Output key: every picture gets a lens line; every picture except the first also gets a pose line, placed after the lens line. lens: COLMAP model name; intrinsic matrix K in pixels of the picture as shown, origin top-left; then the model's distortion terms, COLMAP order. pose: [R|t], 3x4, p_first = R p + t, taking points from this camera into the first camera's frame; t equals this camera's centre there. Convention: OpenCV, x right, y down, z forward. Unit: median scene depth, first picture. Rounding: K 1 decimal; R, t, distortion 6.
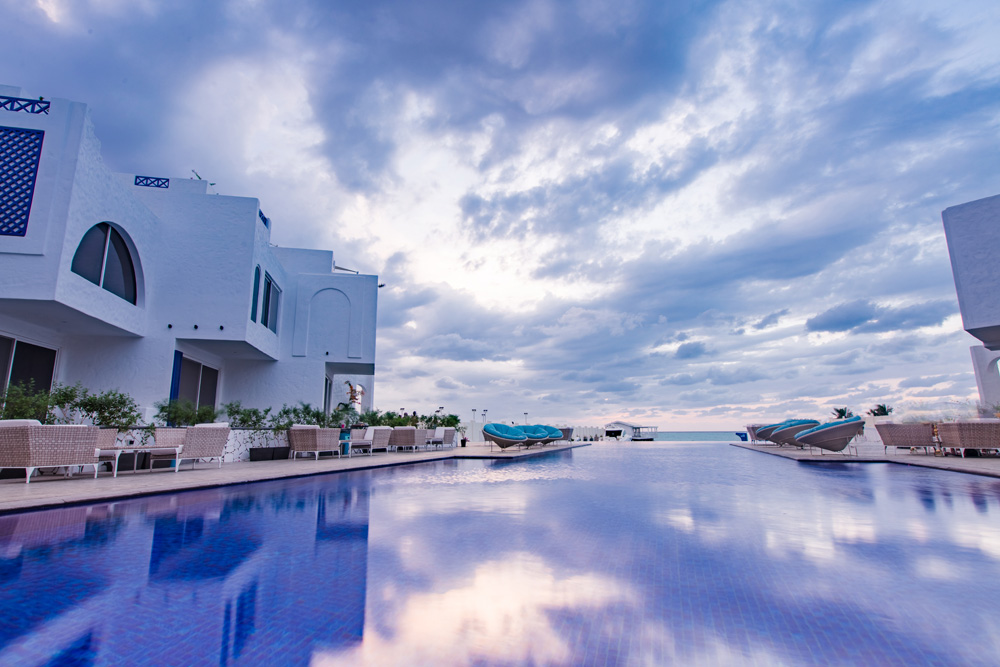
lens RADIAL K [[507.0, 0, 496.0], [0, 507.0, 326.1], [0, 0, 1]] dist [0.001991, -0.000450]
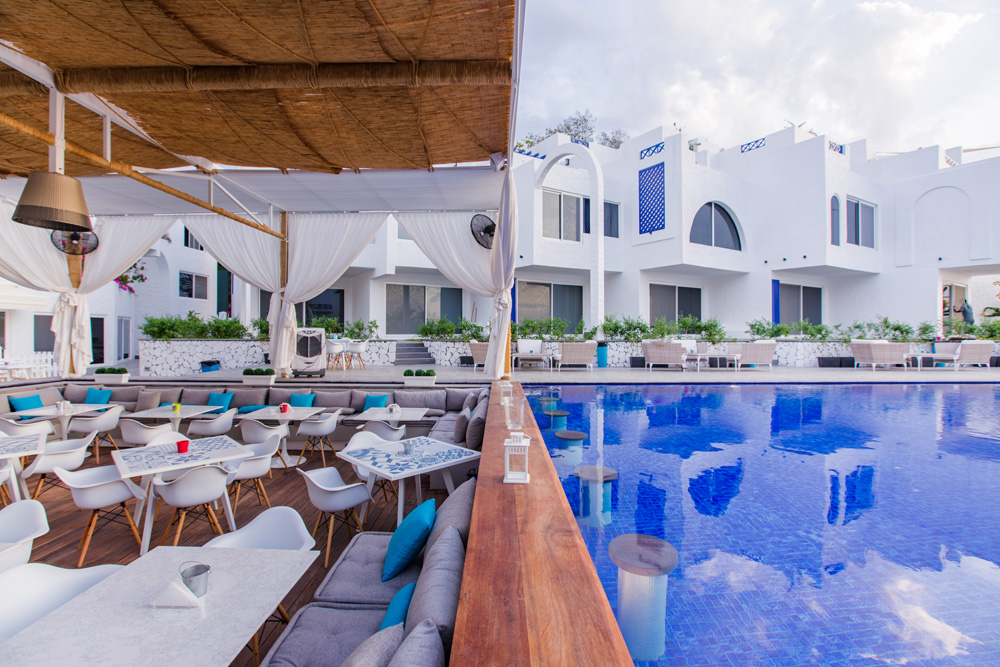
lens RADIAL K [[451.8, 0, 498.2], [0, 451.8, 332.1], [0, 0, 1]] dist [-0.031344, 0.004058]
pose [[0.322874, 0.006238, -0.946422, 0.251873], [0.189887, 0.979218, 0.071234, -0.039408], [0.927198, -0.202713, 0.314979, -0.052573]]
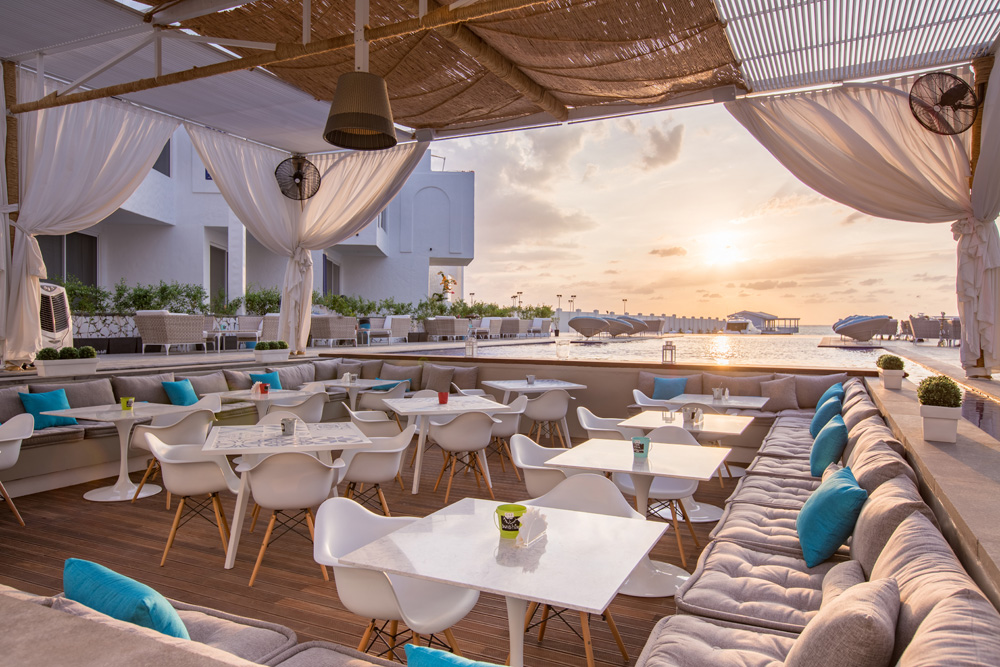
lens RADIAL K [[682.1, 0, 494.9], [0, 682.1, 335.0], [0, 0, 1]] dist [-0.000585, 0.013297]
pose [[0.991515, 0.010943, -0.129532, -0.011879], [0.018031, 0.975241, 0.220409, -0.126032], [0.128737, -0.220874, 0.966768, -0.613612]]
